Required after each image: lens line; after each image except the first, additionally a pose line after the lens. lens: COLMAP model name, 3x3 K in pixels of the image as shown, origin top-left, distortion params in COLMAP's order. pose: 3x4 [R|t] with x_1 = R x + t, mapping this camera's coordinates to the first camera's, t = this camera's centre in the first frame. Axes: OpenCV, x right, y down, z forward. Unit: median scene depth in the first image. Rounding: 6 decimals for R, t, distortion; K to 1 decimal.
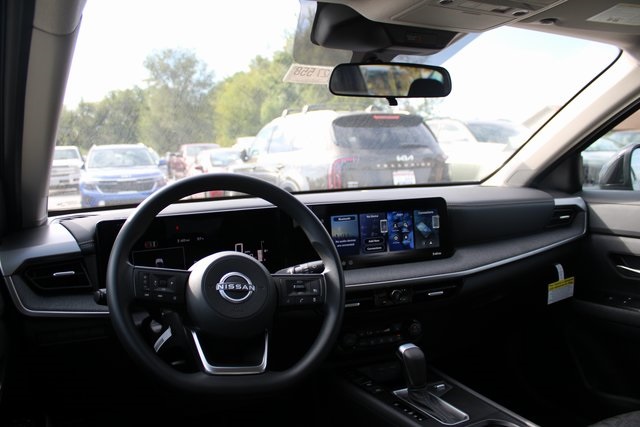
lens RADIAL K [[660.7, 0, 320.0], [0, 660.7, 213.5], [0, 0, 1]] dist [-0.005279, -0.004297]
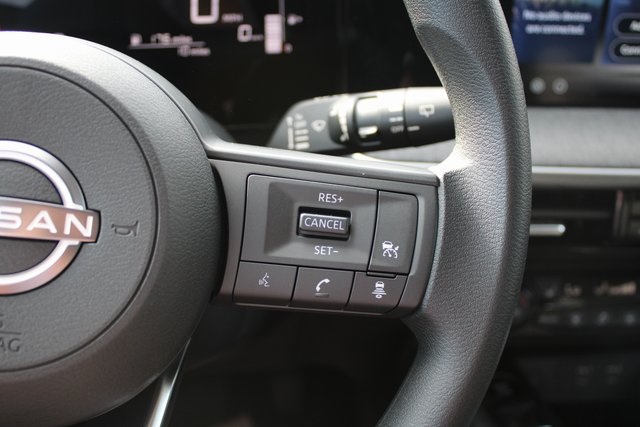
lens RADIAL K [[723.5, 0, 320.0], [0, 723.5, 213.5], [0, 0, 1]] dist [-0.056602, -0.011890]
pose [[0.965858, 0.168072, -0.197156, 0.015806], [-0.084949, 0.924391, 0.371866, 0.014222], [0.244749, -0.342422, 0.907108, 0.743750]]
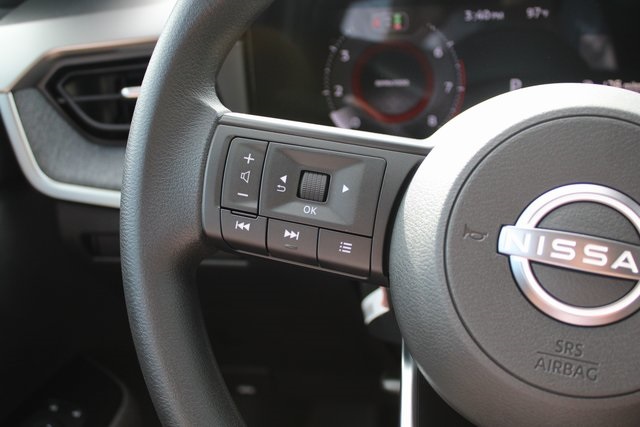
lens RADIAL K [[723.5, 0, 320.0], [0, 723.5, 213.5], [0, 0, 1]] dist [-0.056602, -0.011890]
pose [[0.819208, 0.210710, -0.533385, -0.065706], [-0.014501, 0.937371, 0.348031, 0.010642], [0.573313, -0.277376, 0.770957, 0.689611]]
